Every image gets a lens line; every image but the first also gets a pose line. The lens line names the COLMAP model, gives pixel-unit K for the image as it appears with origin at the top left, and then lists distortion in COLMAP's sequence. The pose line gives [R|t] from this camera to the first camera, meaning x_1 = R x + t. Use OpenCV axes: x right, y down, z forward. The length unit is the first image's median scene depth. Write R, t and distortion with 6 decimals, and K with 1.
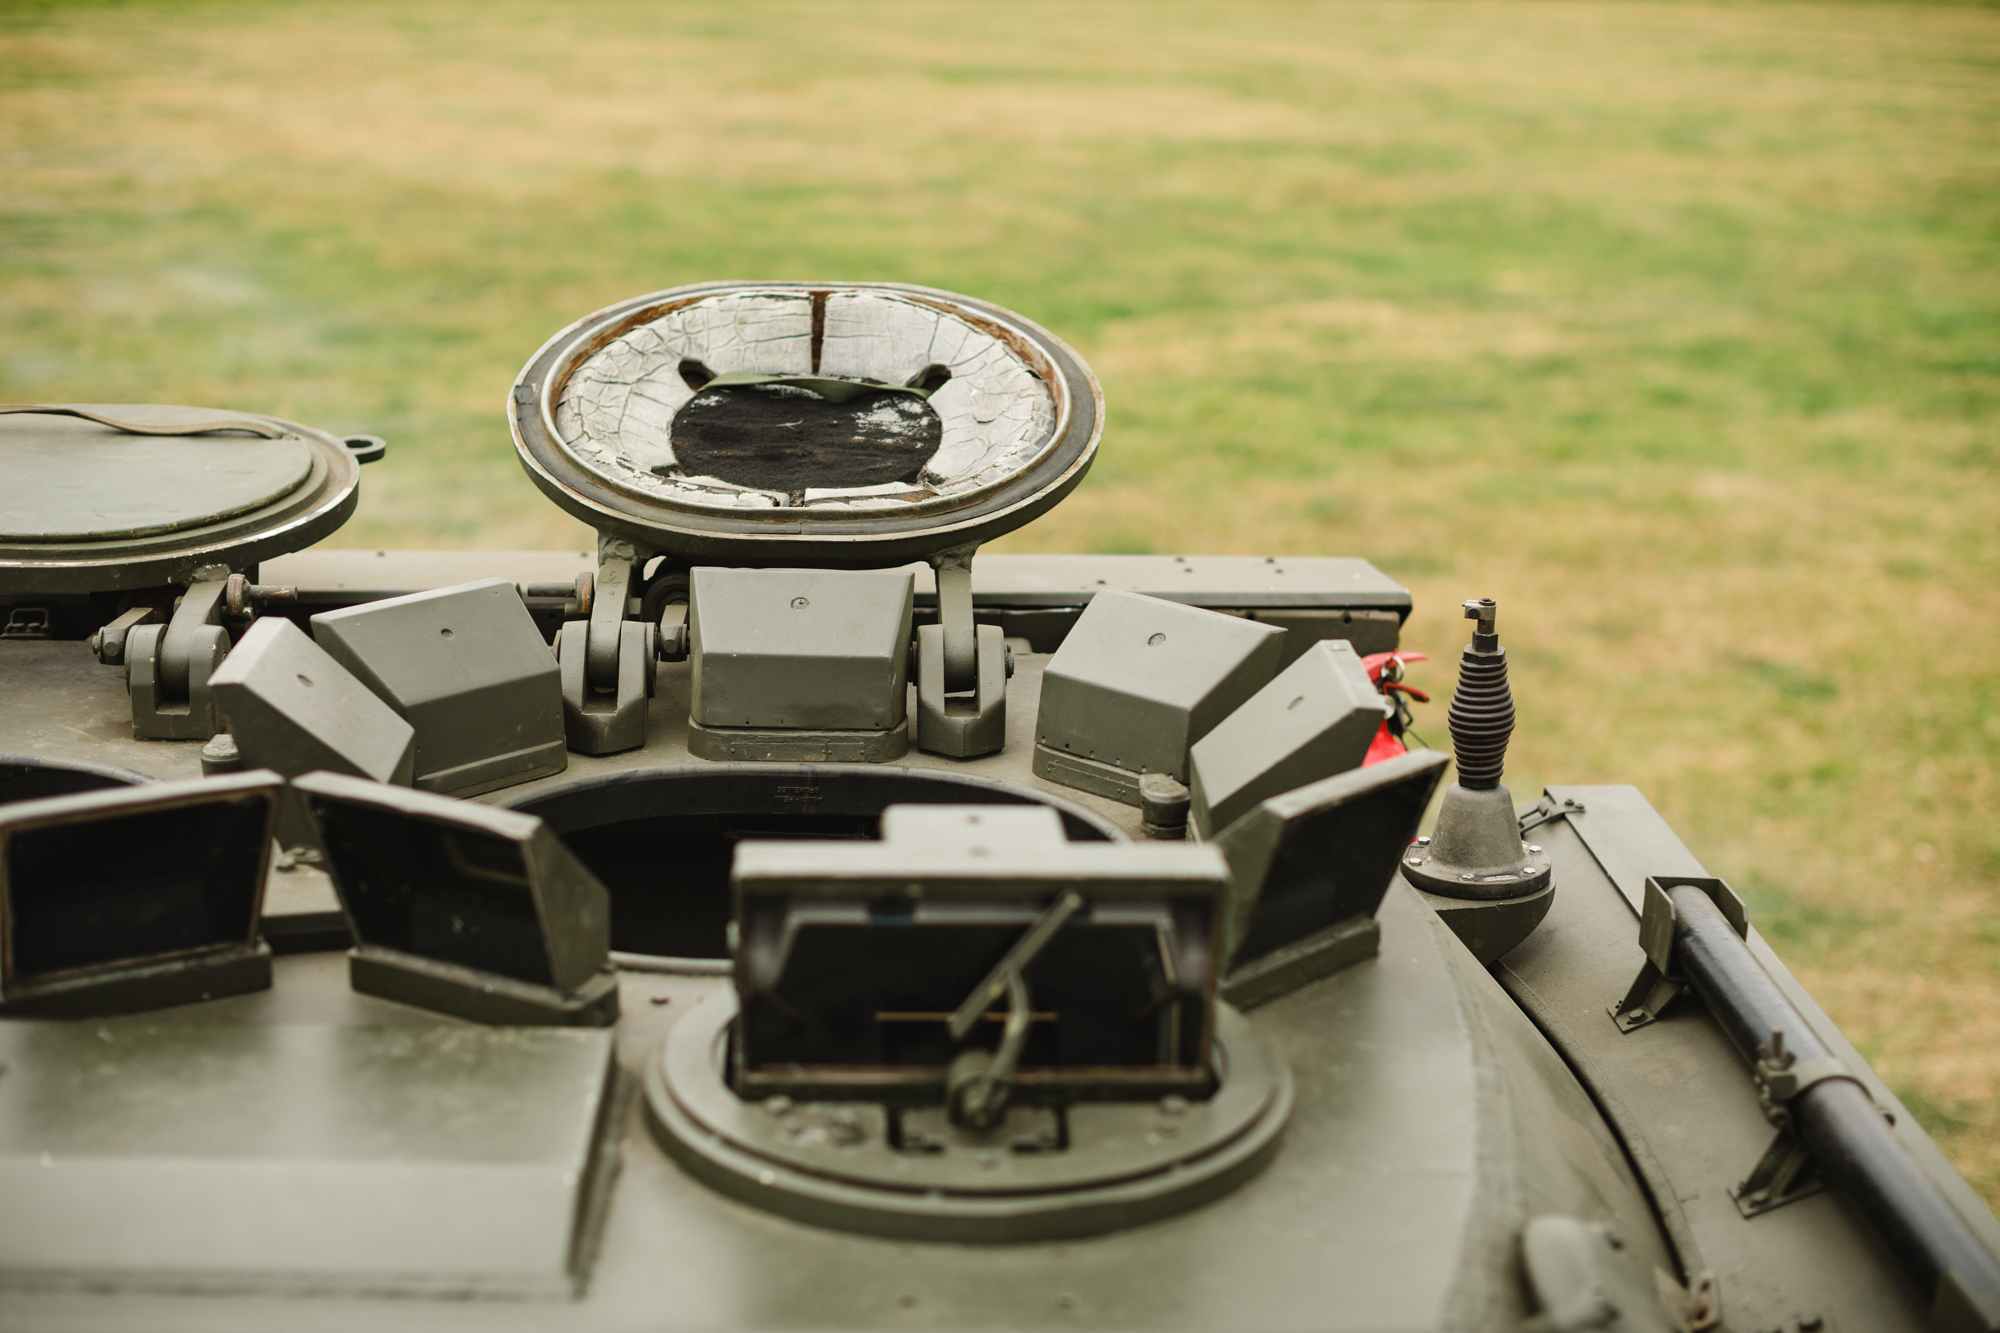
lens RADIAL K [[2927.2, 0, 998.6], [0, 2927.2, 680.5], [0, 0, 1]] dist [-0.129634, 0.000000]
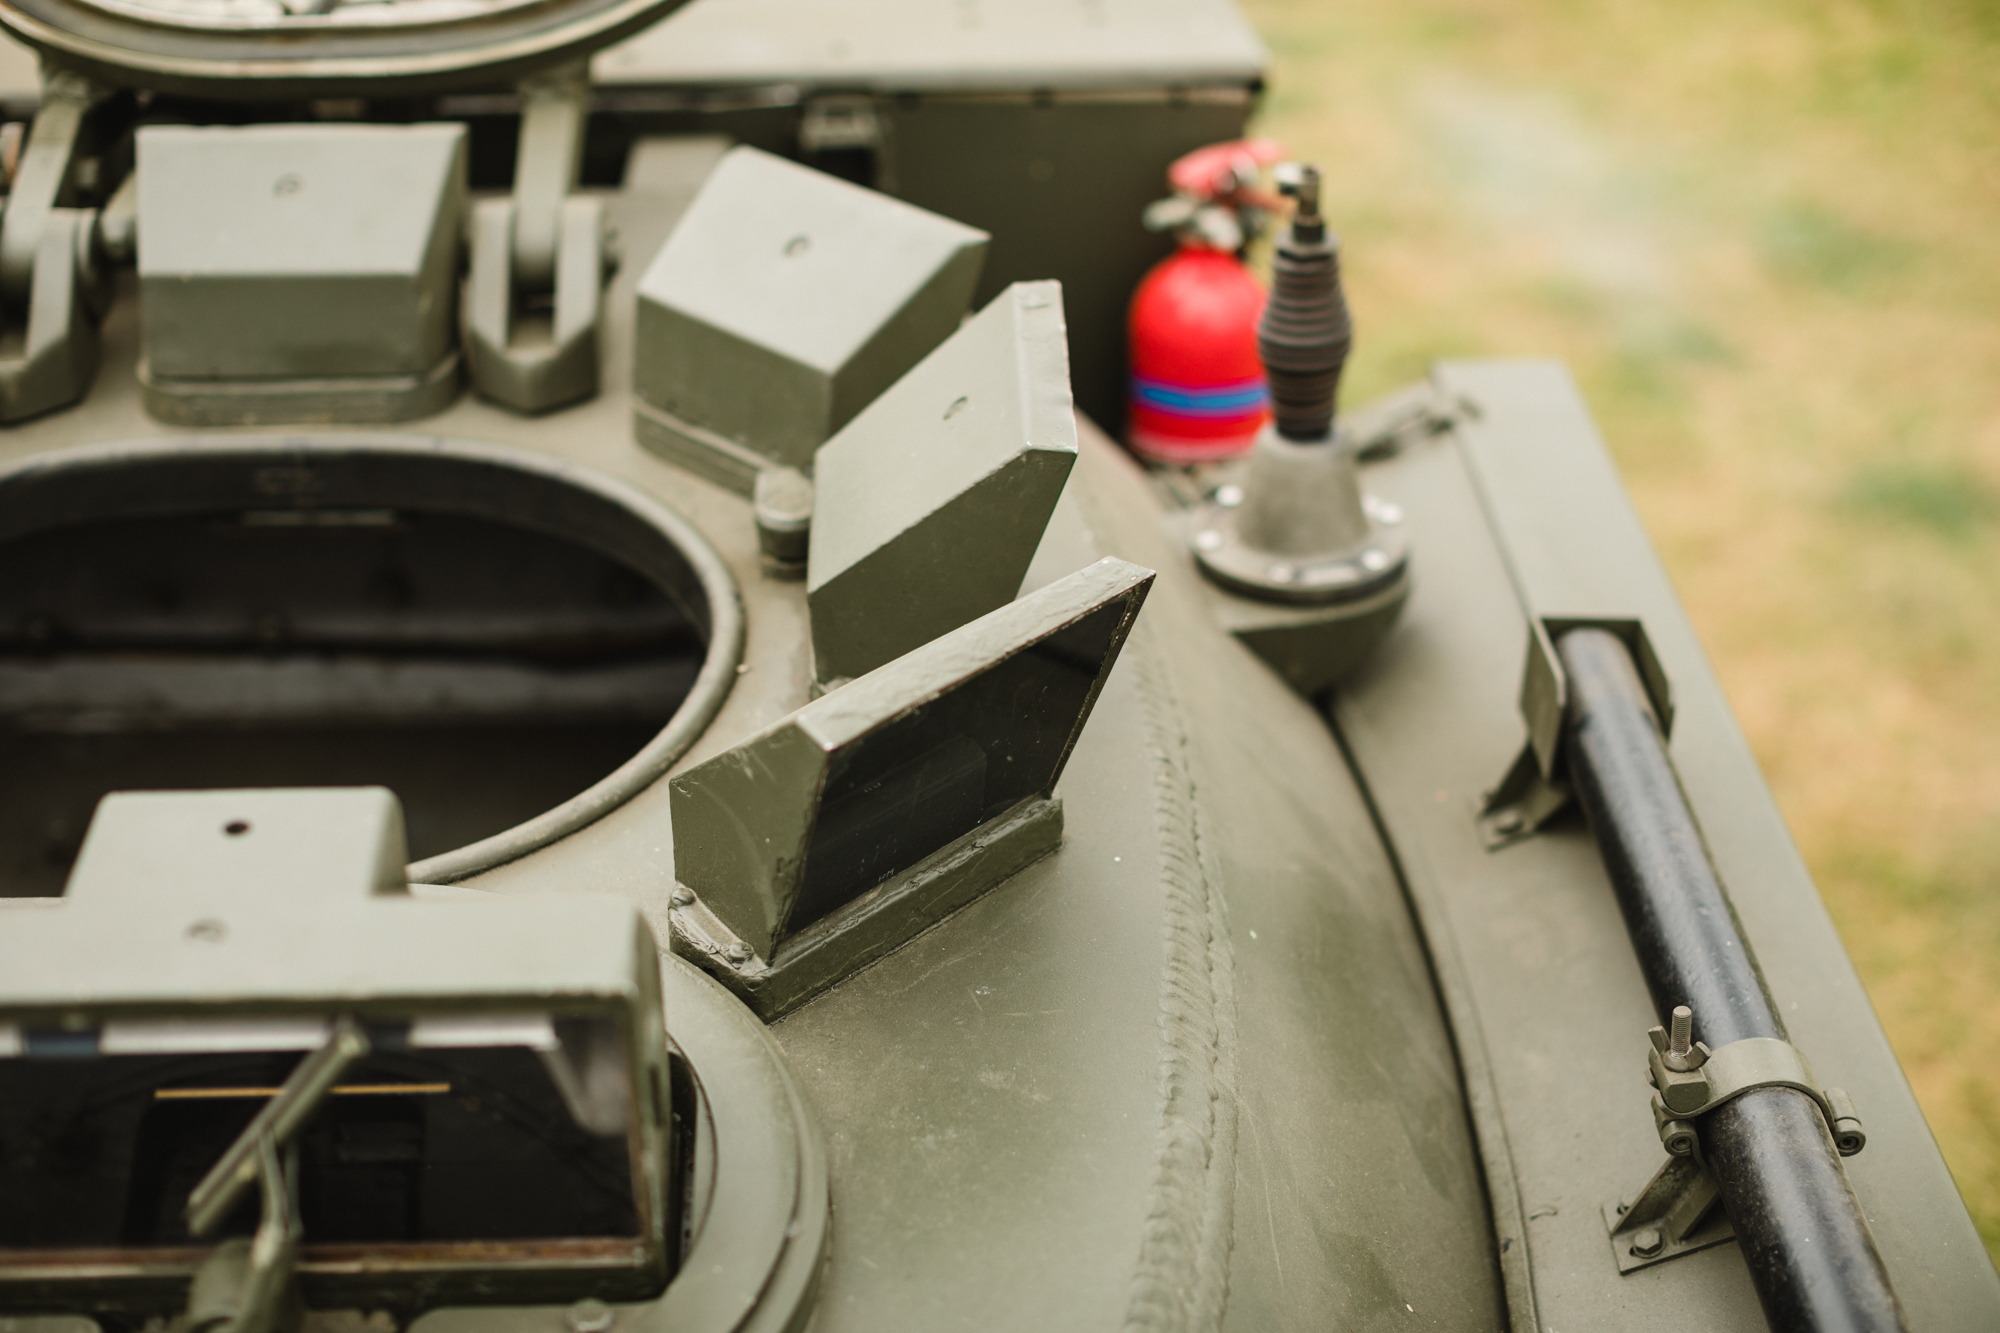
lens RADIAL K [[2927.2, 0, 995.3], [0, 2927.2, 665.8], [0, 0, 1]] dist [-0.129634, 0.000000]
pose [[0.999570, -0.013184, -0.026205, 0.118452], [0.019648, 0.964229, 0.264341, -0.099325], [0.021783, -0.264742, 0.964073, 0.355334]]
